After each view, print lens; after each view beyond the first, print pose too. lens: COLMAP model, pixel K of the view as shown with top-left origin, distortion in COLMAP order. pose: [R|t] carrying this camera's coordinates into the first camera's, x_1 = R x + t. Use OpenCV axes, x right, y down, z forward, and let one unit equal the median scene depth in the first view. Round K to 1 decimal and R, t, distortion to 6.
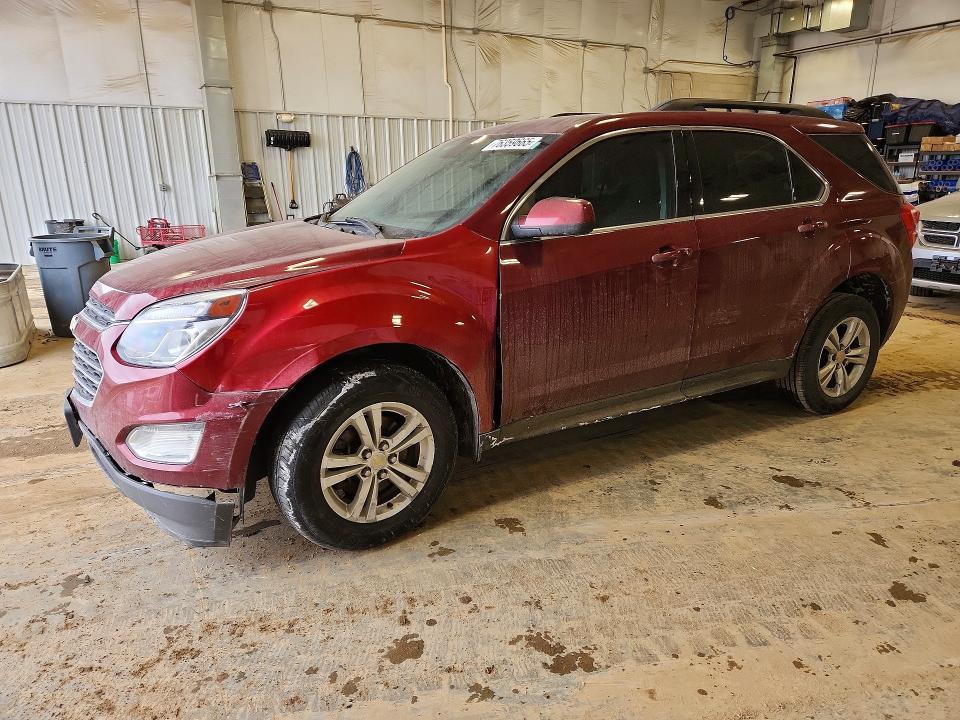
lens RADIAL K [[649.6, 0, 473.9], [0, 649.6, 360.9], [0, 0, 1]] dist [0.085487, -0.077580]
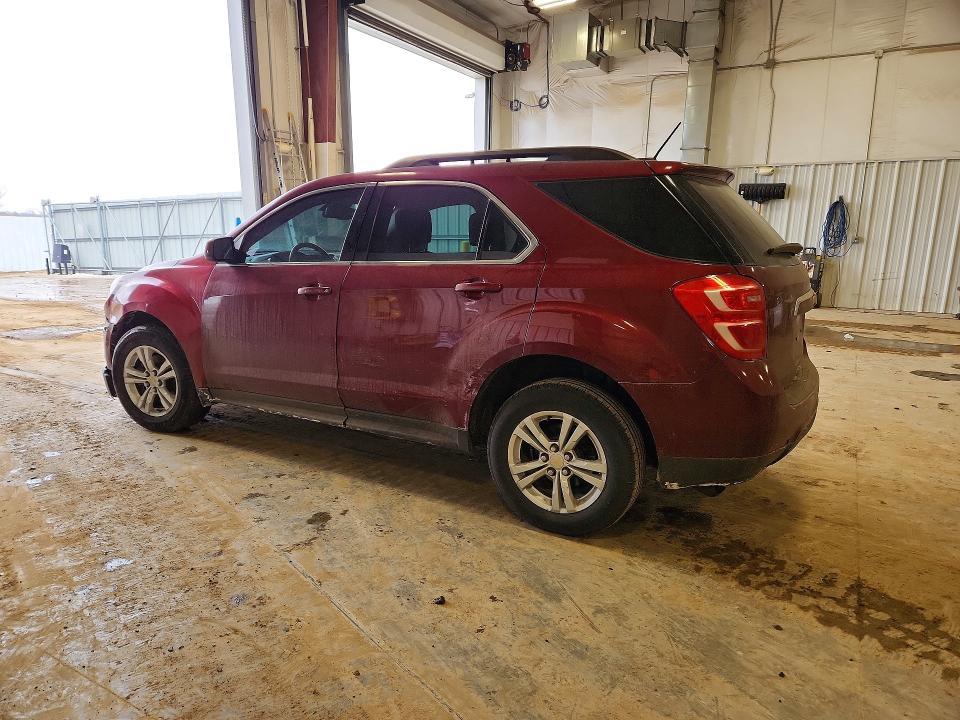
lens RADIAL K [[649.6, 0, 473.9], [0, 649.6, 360.9], [0, 0, 1]] dist [0.085487, -0.077580]
pose [[0.503126, 0.187170, -0.843701, 0.931954], [-0.251592, 0.965701, 0.064202, -0.119090], [0.826780, 0.179967, 0.532960, 0.405267]]
